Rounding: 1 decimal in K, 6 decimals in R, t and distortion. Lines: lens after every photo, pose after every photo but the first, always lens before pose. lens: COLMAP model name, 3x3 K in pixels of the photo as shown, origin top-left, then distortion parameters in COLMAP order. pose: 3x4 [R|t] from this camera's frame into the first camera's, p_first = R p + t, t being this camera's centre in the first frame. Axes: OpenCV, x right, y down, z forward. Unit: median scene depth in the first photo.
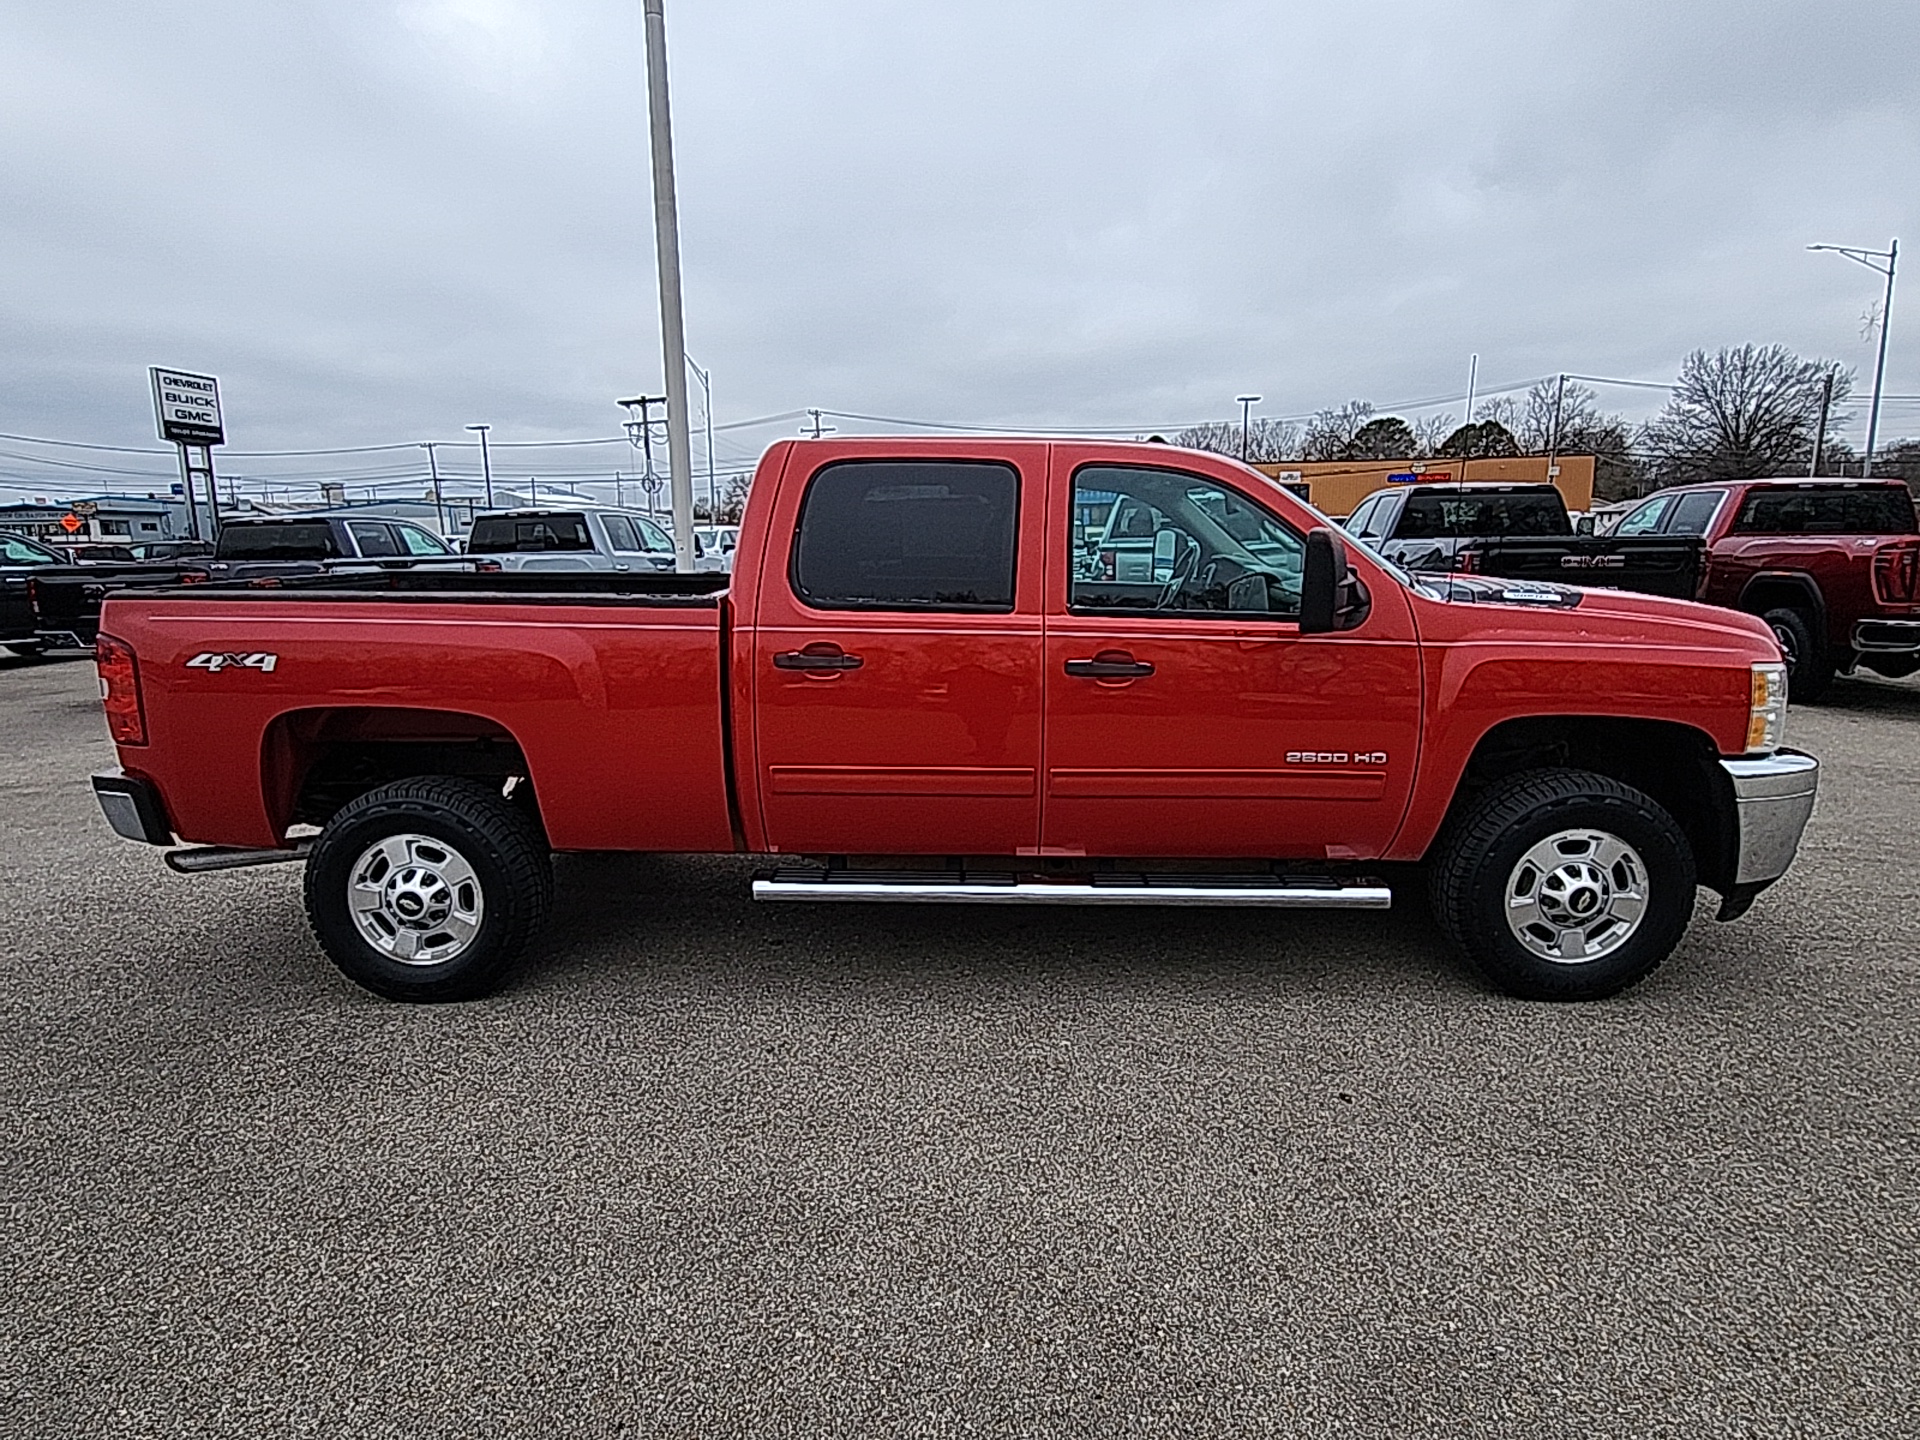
lens RADIAL K [[986.6, 0, 956.7], [0, 986.6, 714.5], [0, 0, 1]] dist [-0.000247, -0.002109]
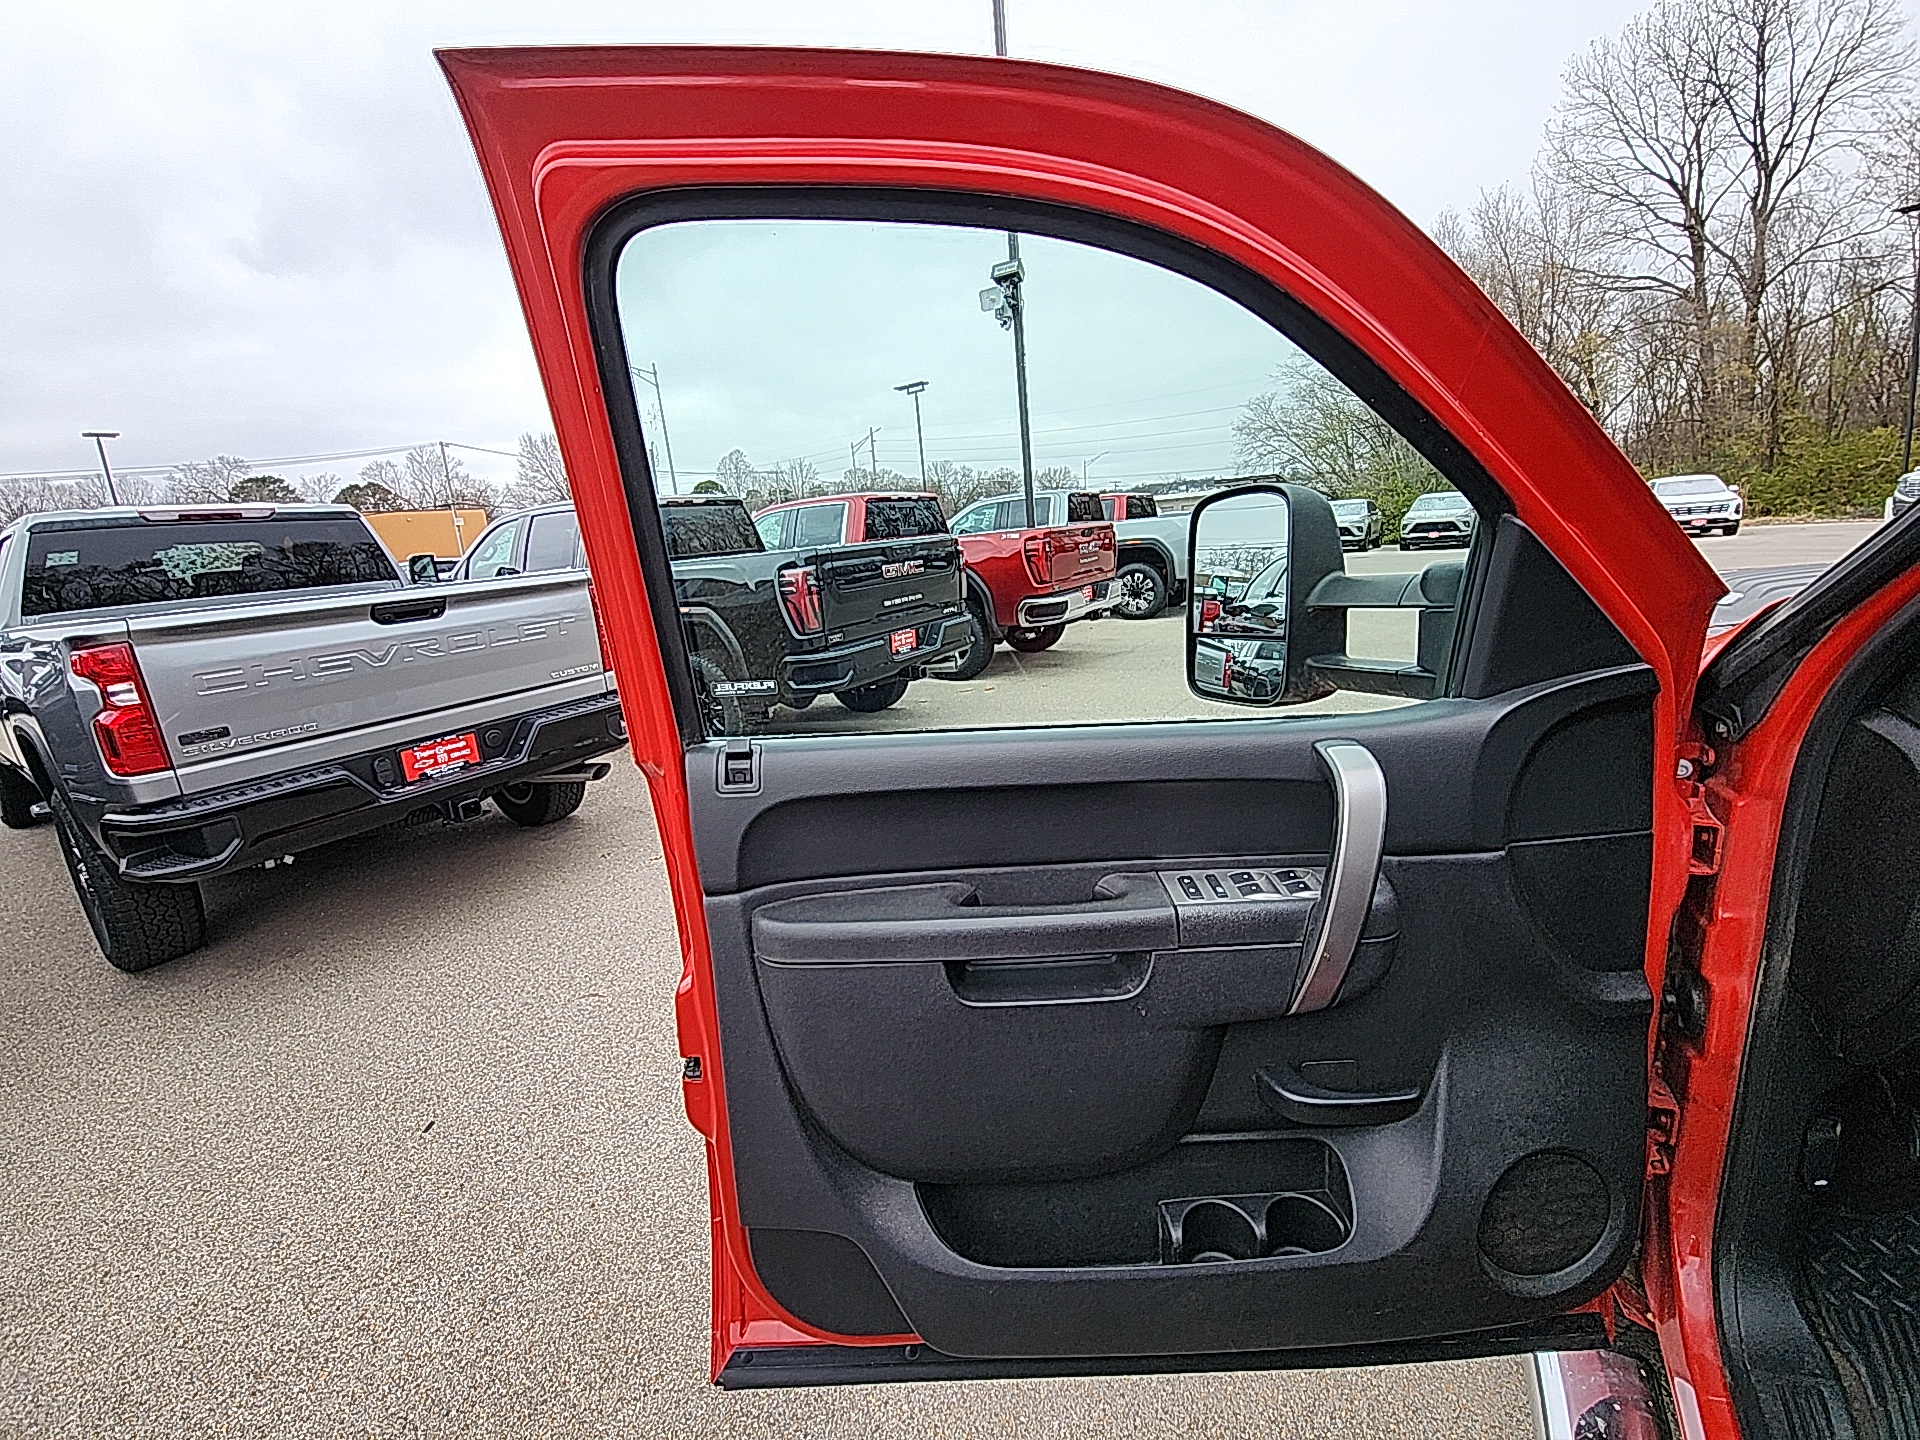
lens RADIAL K [[767.1, 0, 949.1], [0, 767.1, 702.6], [0, 0, 1]] dist [0.009825, -0.007751]
pose [[0.444212, -0.222197, 0.867931, 0.110364], [0.234809, 0.963768, 0.126555, -0.280307], [-0.864604, 0.147580, 0.480291, 1.561882]]
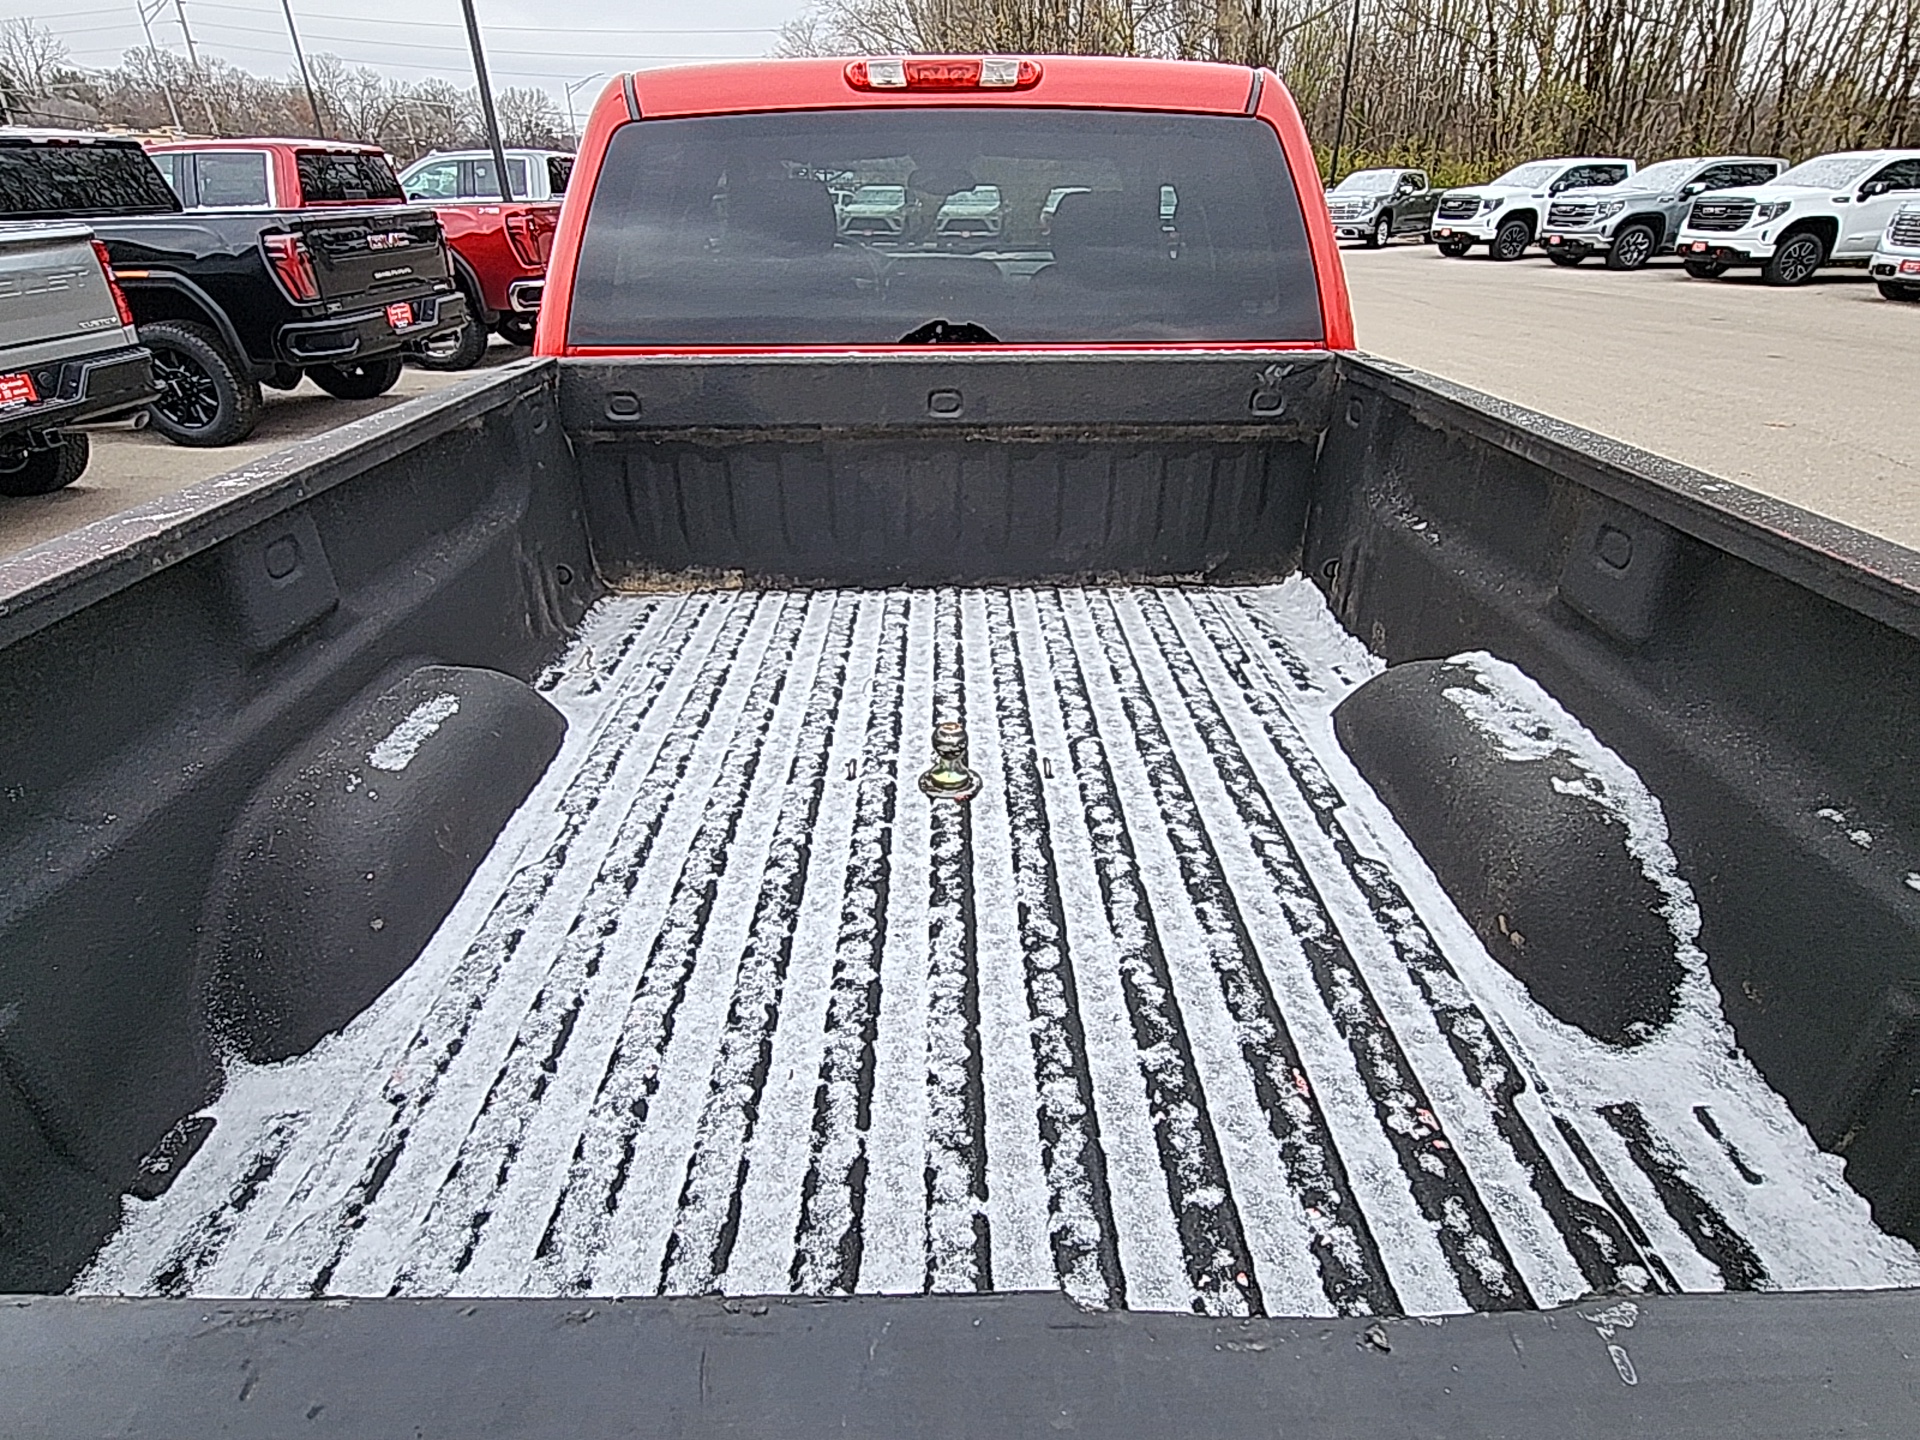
lens RADIAL K [[985.3, 0, 941.9], [0, 985.3, 700.0], [0, 0, 1]] dist [0.018817, -0.009657]
pose [[-0.021878, -0.460101, 0.887597, -0.897688], [0.189167, 0.869867, 0.455574, -0.254825], [-0.981701, 0.177871, 0.068005, 1.214116]]
